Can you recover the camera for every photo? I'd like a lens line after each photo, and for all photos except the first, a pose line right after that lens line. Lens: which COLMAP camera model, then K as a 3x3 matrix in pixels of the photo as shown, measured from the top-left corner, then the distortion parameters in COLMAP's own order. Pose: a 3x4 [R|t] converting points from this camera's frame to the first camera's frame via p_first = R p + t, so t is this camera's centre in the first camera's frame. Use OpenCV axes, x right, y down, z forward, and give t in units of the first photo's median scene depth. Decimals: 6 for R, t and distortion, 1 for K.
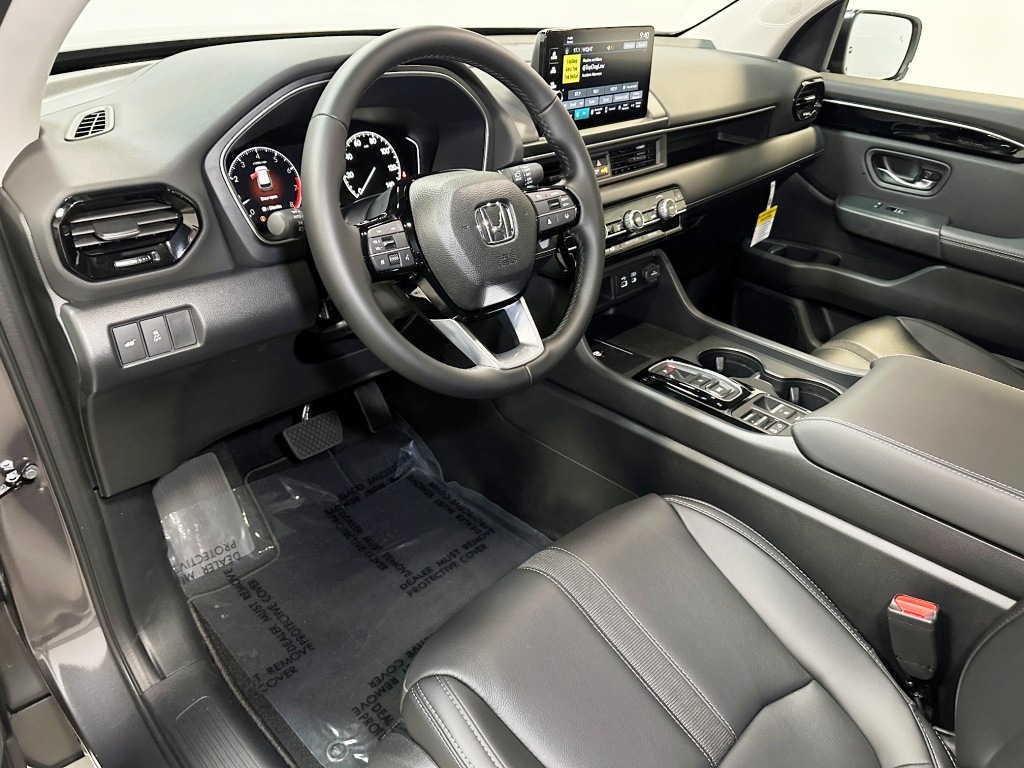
lens RADIAL K [[740.5, 0, 508.3], [0, 740.5, 392.6], [0, 0, 1]] dist [0.012809, -0.029837]
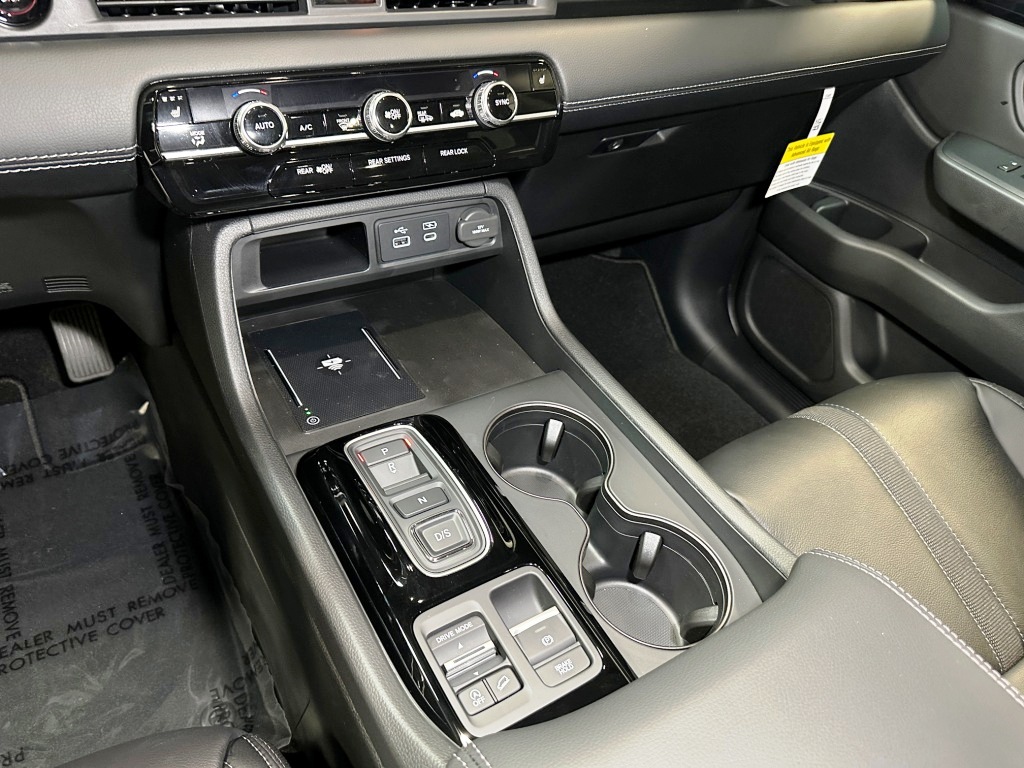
lens RADIAL K [[740.5, 0, 531.6], [0, 740.5, 394.1], [0, 0, 1]] dist [0.012809, -0.029837]
pose [[0.970739, 0.218052, -0.100595, 0.294344], [-0.196701, 0.962315, 0.187773, -0.147853], [0.137748, -0.162491, 0.977048, 0.462203]]
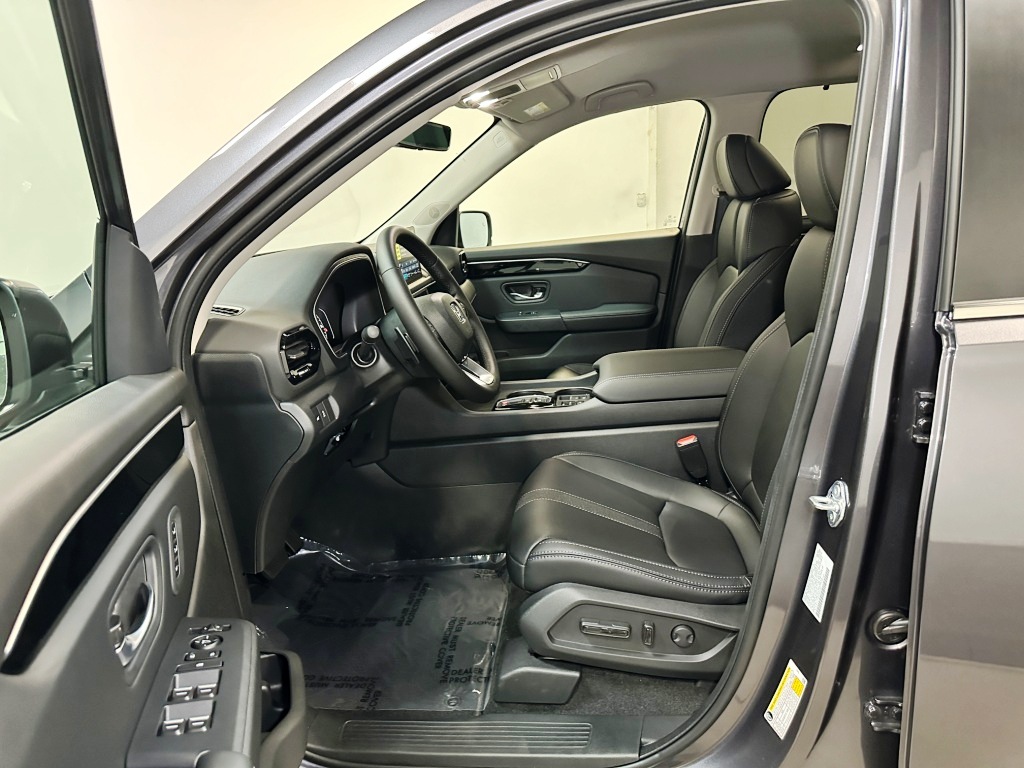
lens RADIAL K [[740.5, 0, 518.6], [0, 740.5, 388.5], [0, 0, 1]] dist [0.012809, -0.029837]
pose [[0.770469, -0.269543, 0.577689, -0.584330], [0.427329, 0.890835, -0.154281, 0.170933], [-0.473040, 0.365732, 0.801544, -0.284741]]
